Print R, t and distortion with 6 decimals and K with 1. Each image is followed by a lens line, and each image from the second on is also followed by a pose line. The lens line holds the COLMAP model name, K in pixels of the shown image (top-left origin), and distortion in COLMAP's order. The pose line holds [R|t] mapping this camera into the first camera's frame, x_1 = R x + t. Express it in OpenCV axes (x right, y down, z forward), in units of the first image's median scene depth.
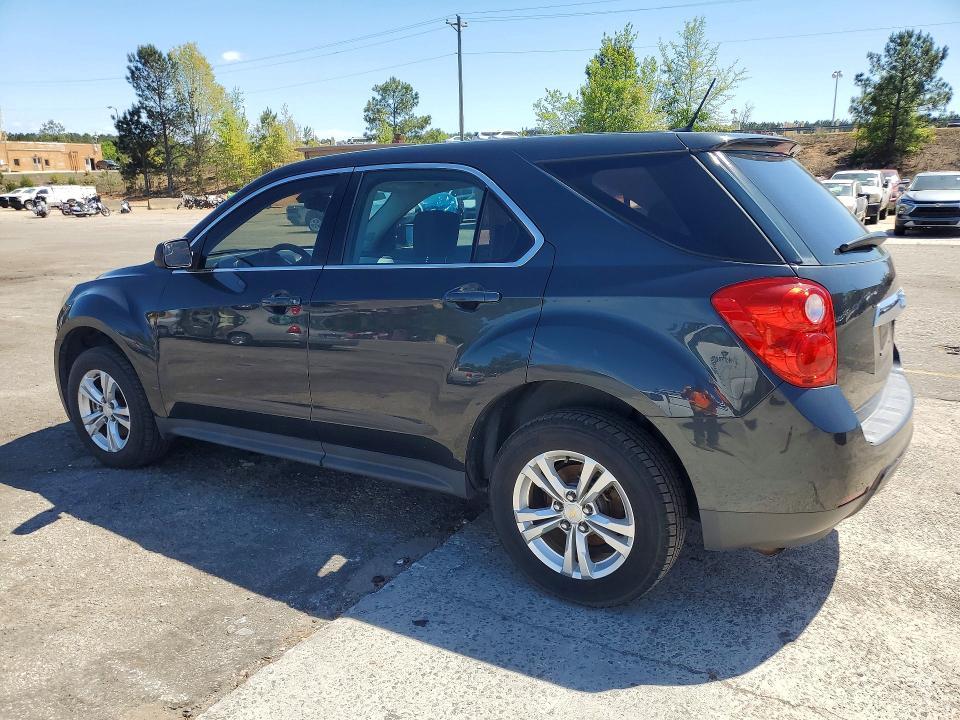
lens RADIAL K [[776.5, 0, 480.0], [0, 776.5, 360.0], [0, 0, 1]] dist [0.014840, 0.005960]
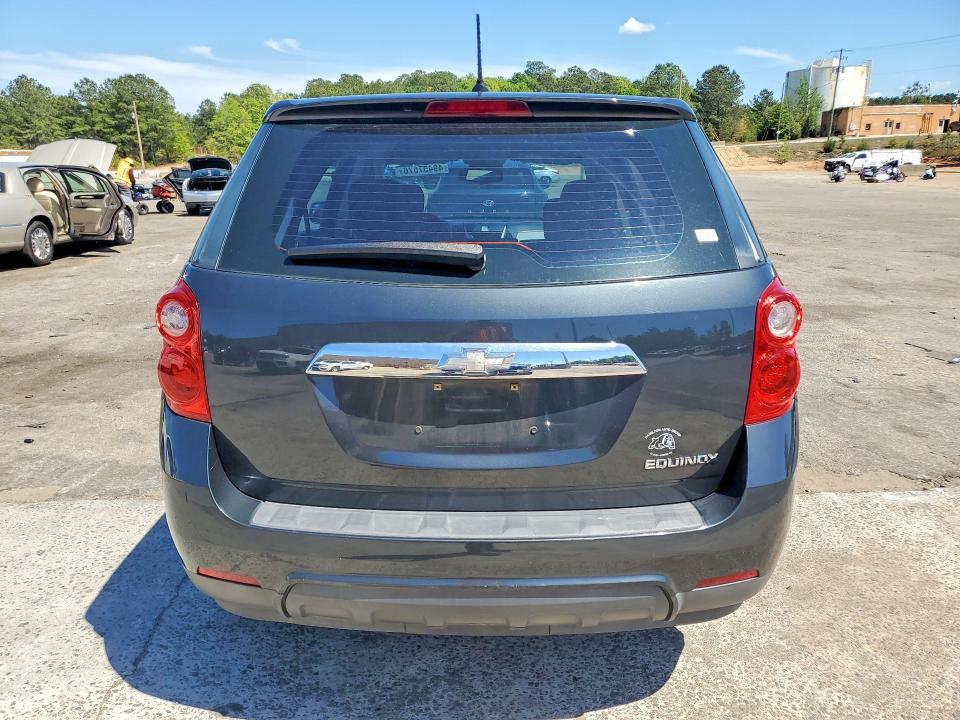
lens RADIAL K [[776.5, 0, 480.0], [0, 776.5, 360.0], [0, 0, 1]] dist [0.014840, 0.005960]
pose [[0.513639, 0.221315, -0.828972, 1.105310], [-0.184211, 0.972075, 0.145381, -0.175891], [0.837998, 0.078032, 0.540064, 0.716425]]
